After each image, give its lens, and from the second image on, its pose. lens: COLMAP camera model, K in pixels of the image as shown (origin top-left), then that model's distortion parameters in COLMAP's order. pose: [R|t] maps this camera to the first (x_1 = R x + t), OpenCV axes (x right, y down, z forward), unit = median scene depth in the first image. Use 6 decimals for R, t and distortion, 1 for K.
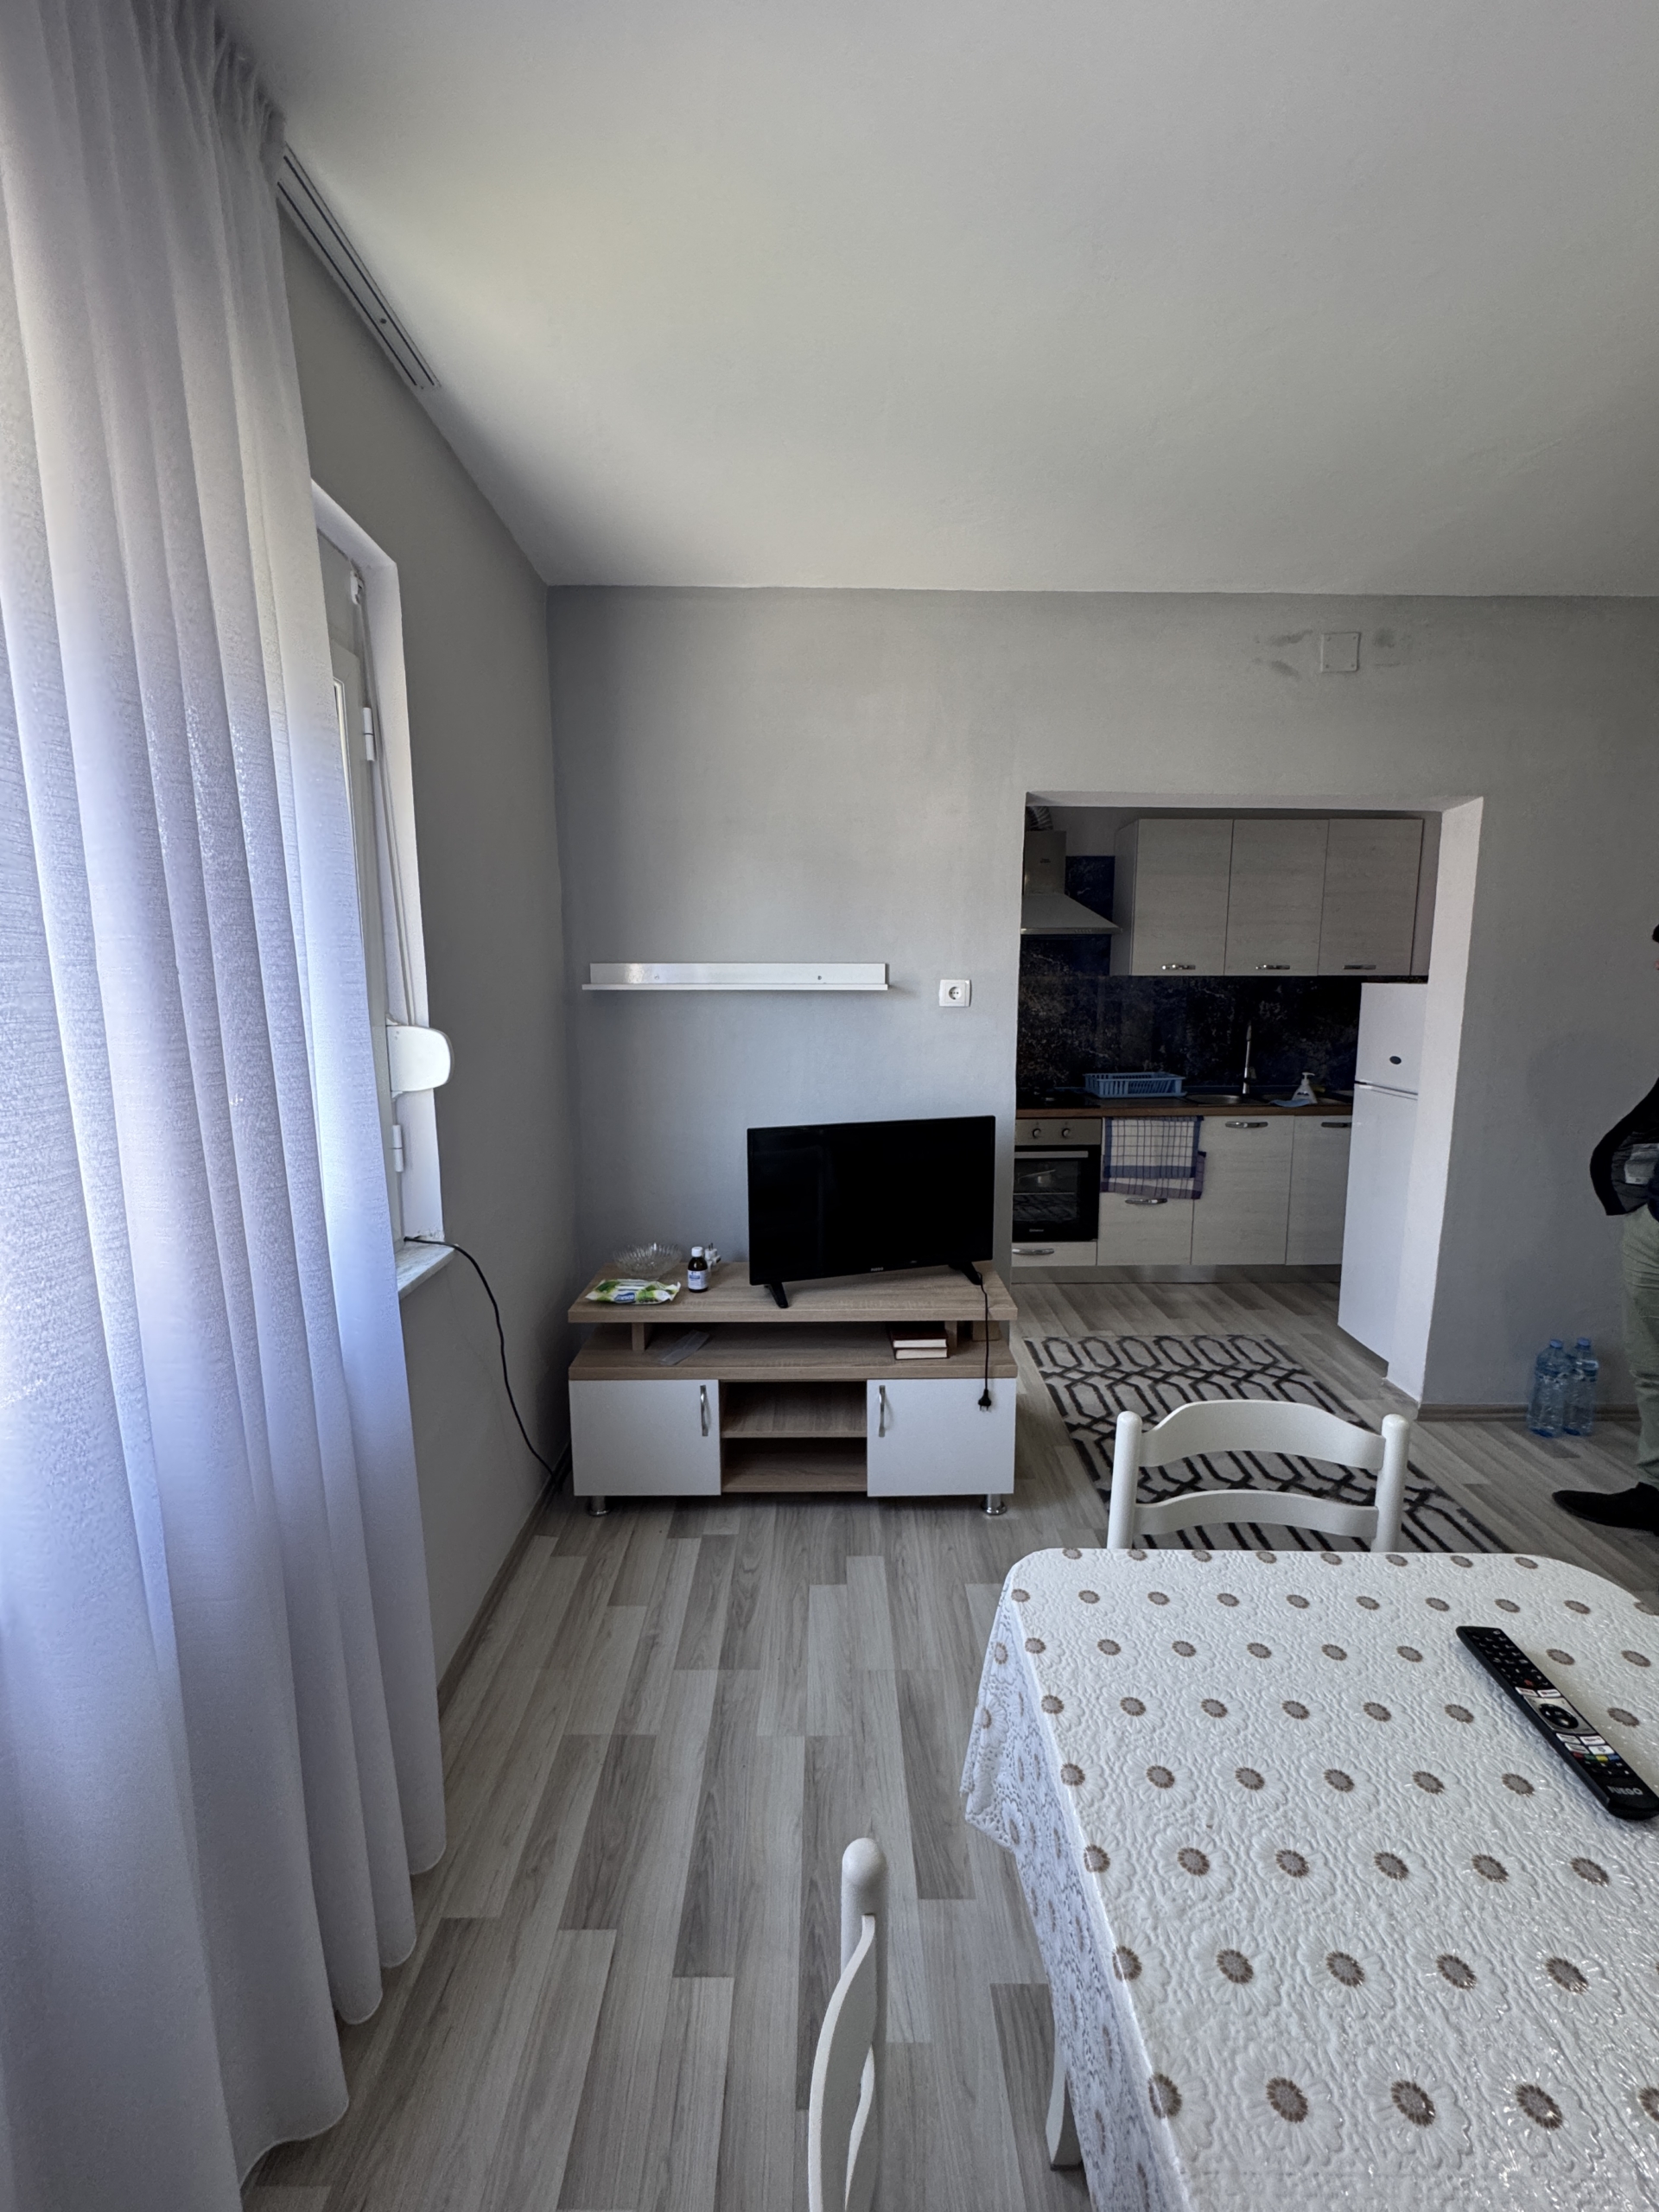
lens RADIAL K [[881.4, 0, 830.9], [0, 881.4, 1105.0], [0, 0, 1]] dist [-0.003025, 0.000190]
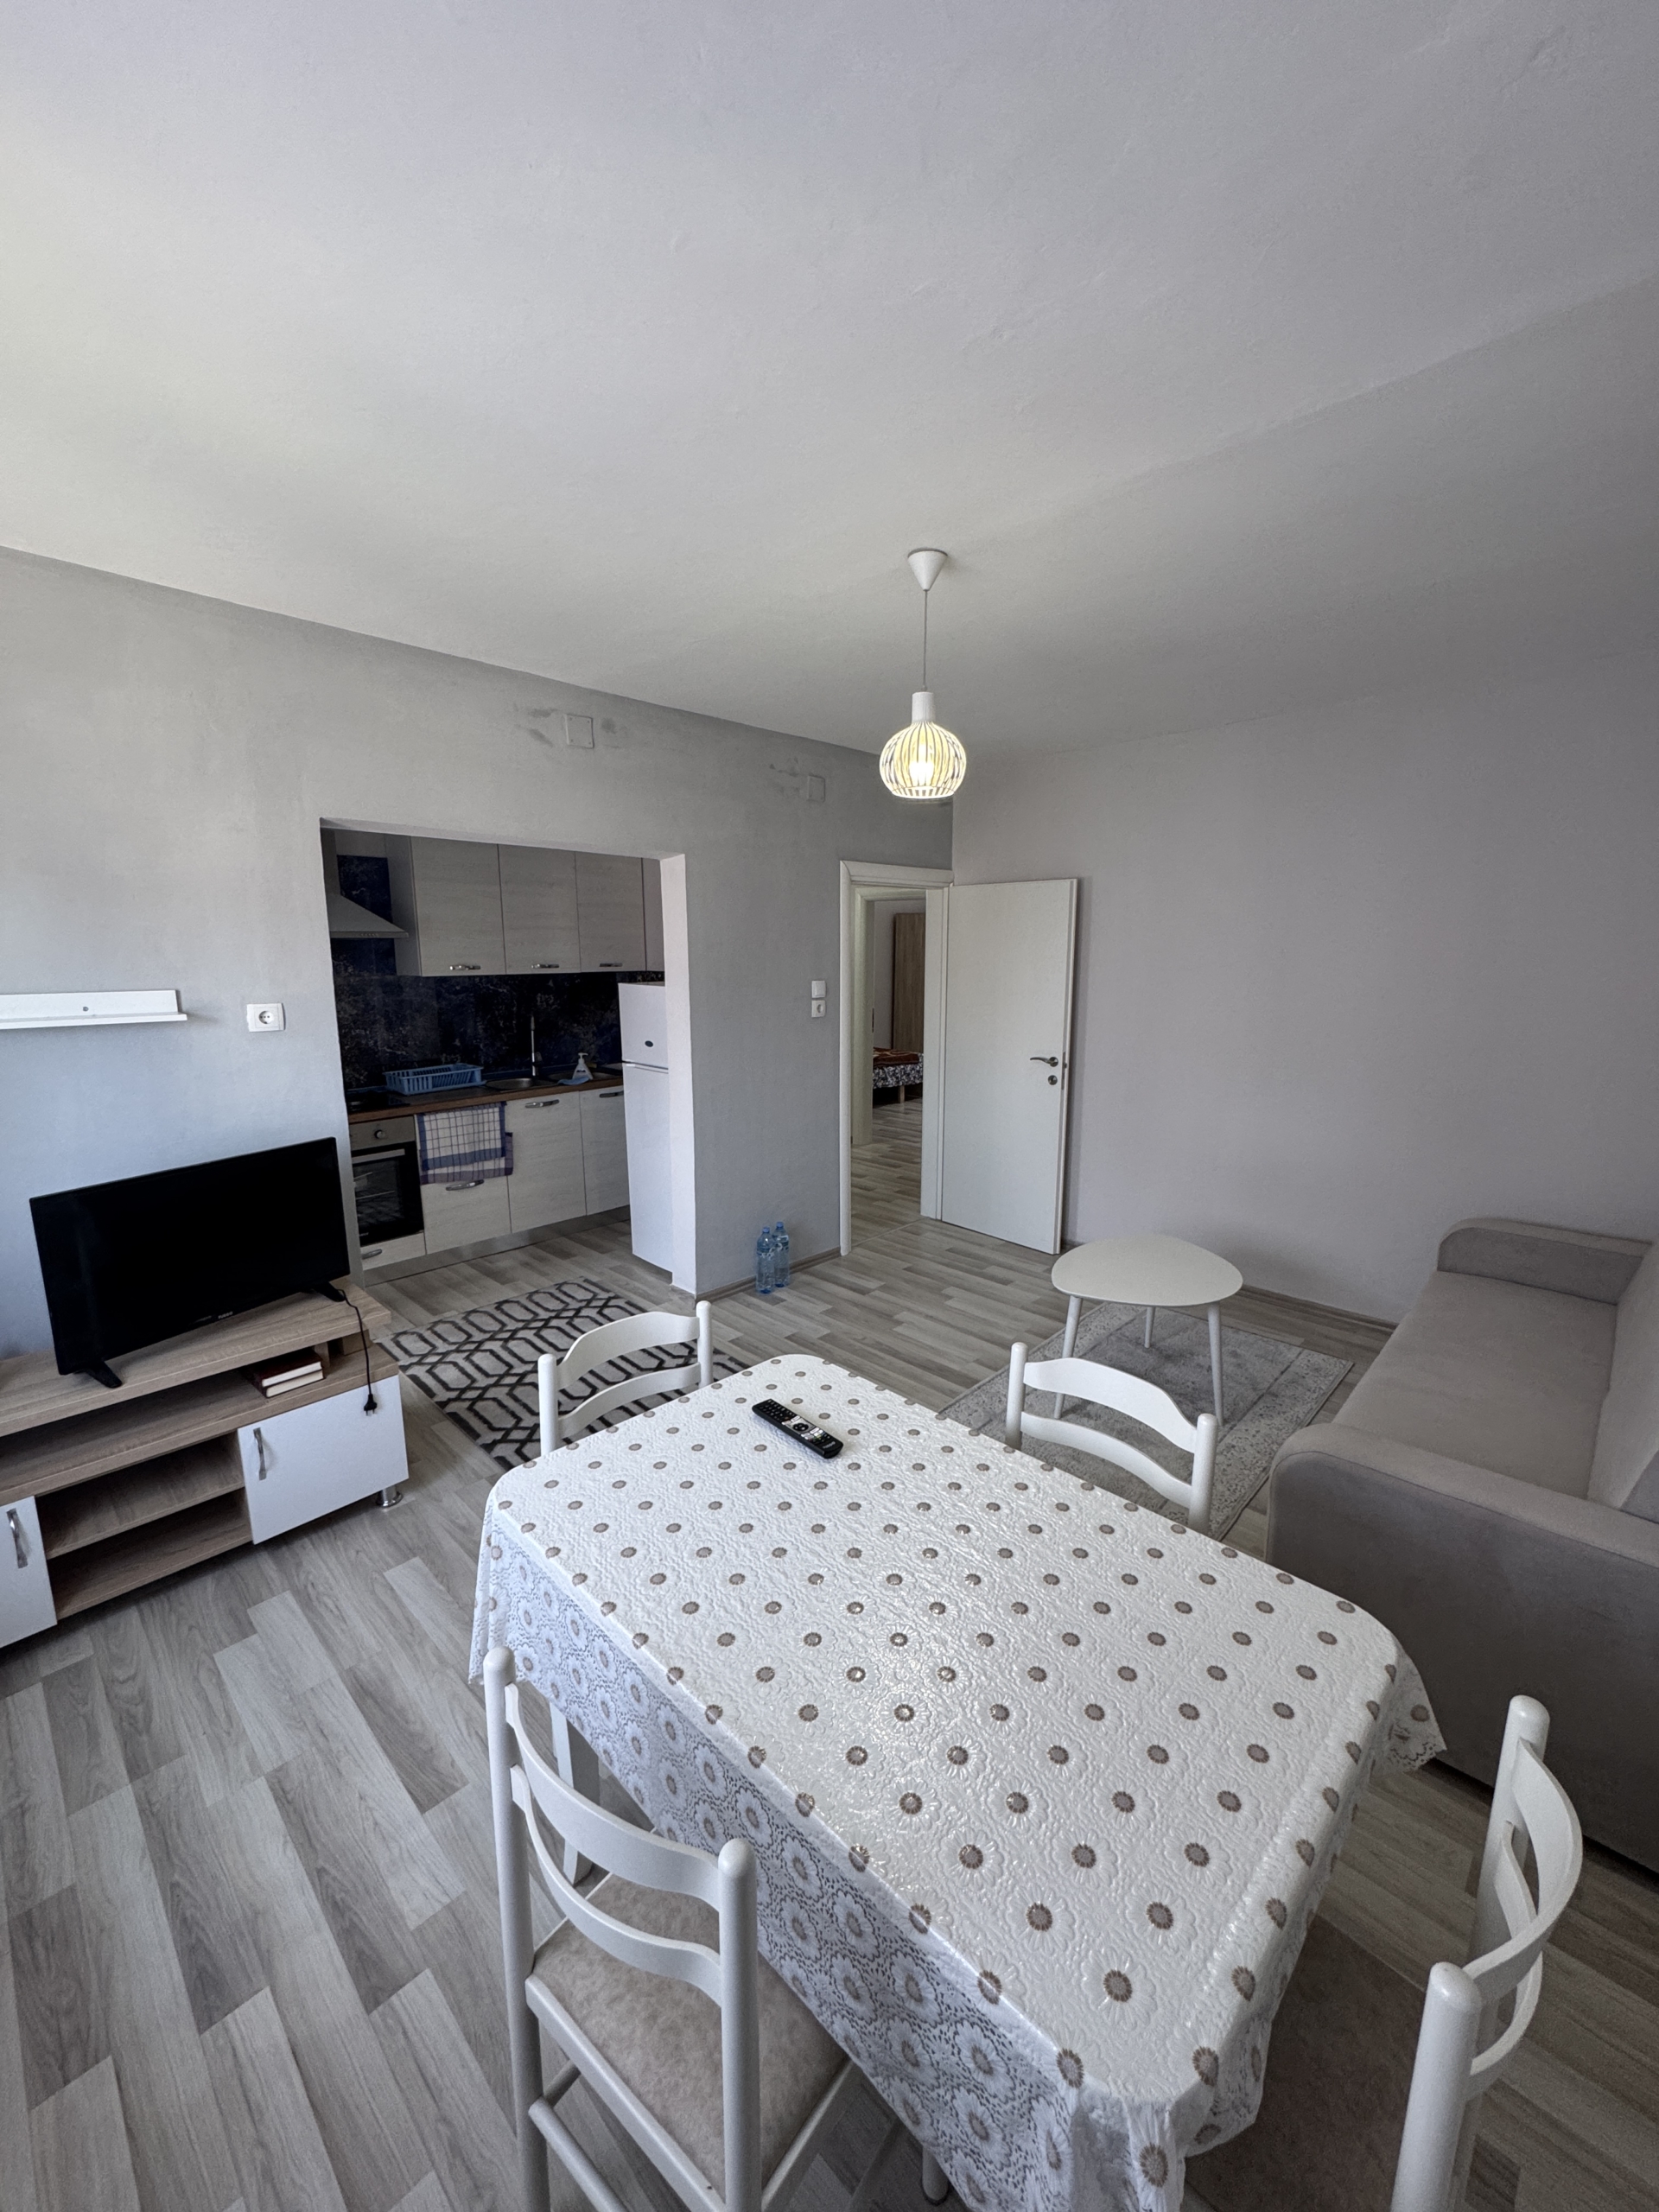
lens RADIAL K [[879.9, 0, 829.5], [0, 879.9, 1106.0], [0, 0, 1]] dist [-0.001502, 0.000312]
pose [[0.697878, -0.127779, 0.704726, -0.108028], [0.100498, 0.991692, 0.080290, -0.039864], [-0.709131, 0.014791, 0.704921, -0.112710]]
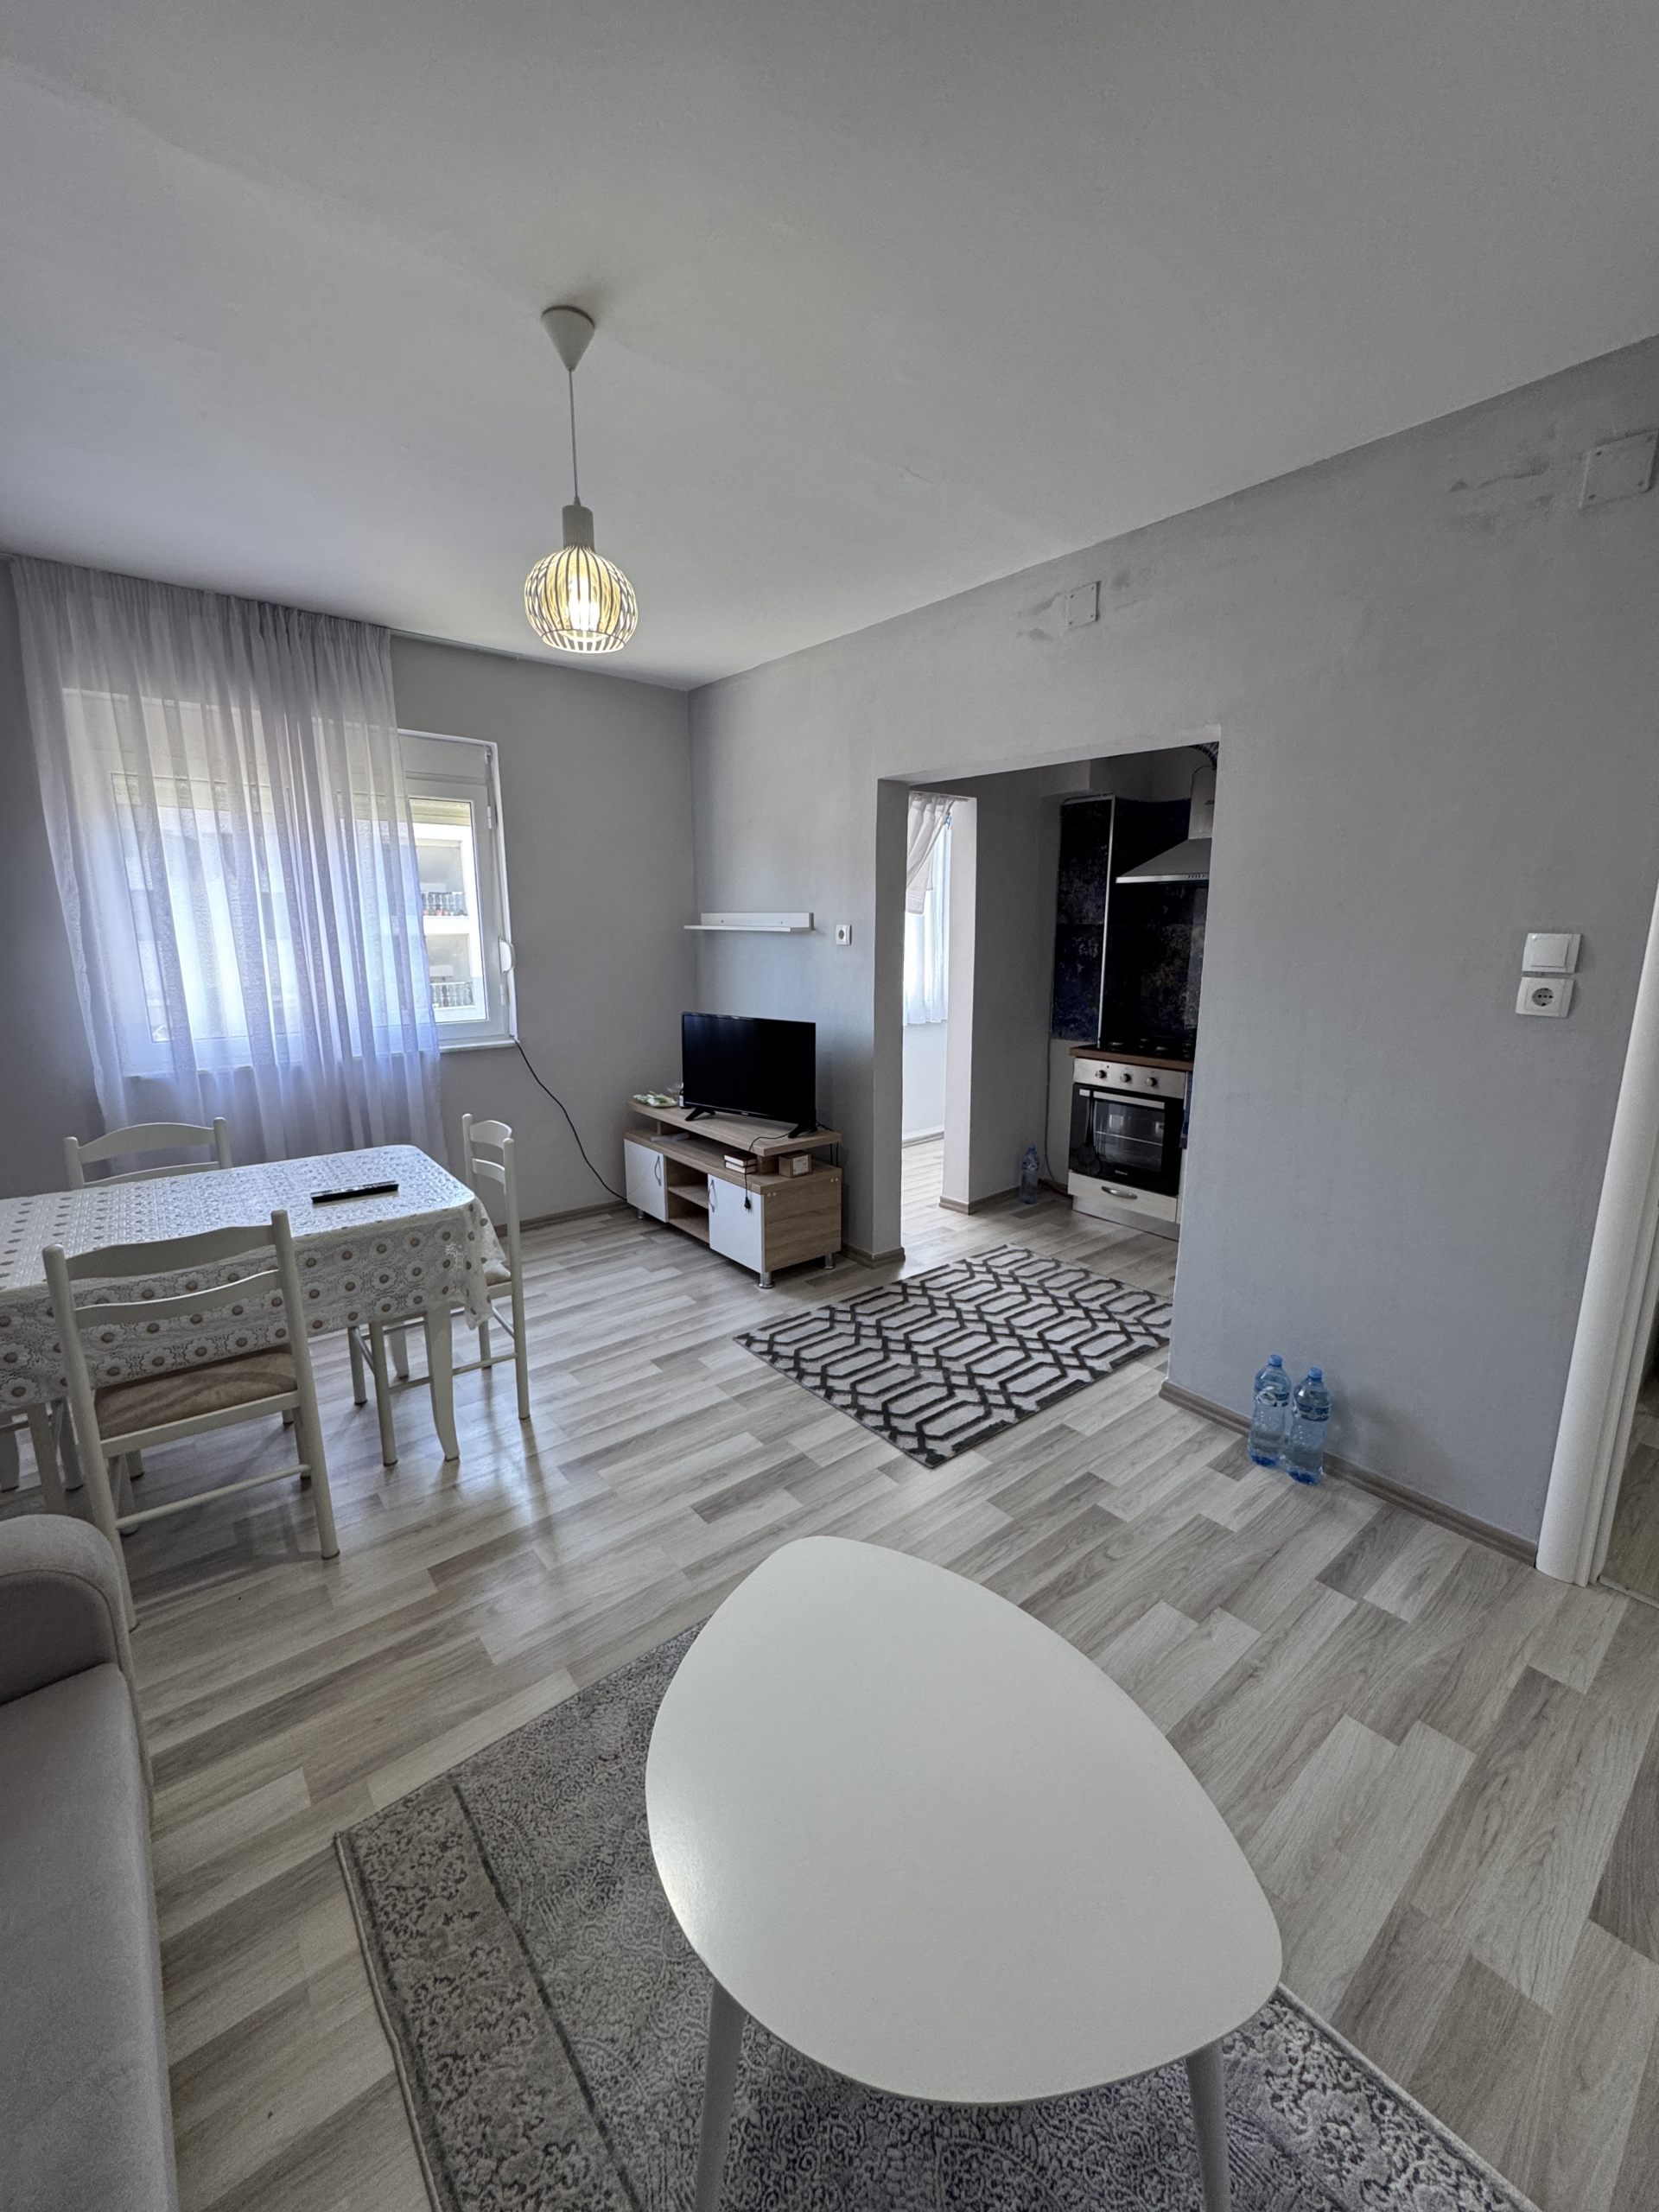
lens RADIAL K [[884.2, 0, 827.2], [0, 884.2, 1105.3], [0, 0, 1]] dist [-0.001754, 0.000328]
pose [[0.626569, 0.164610, -0.761784, 1.066954], [-0.118034, 0.986208, 0.116021, -0.020006], [0.770376, 0.017221, 0.637357, 0.101506]]
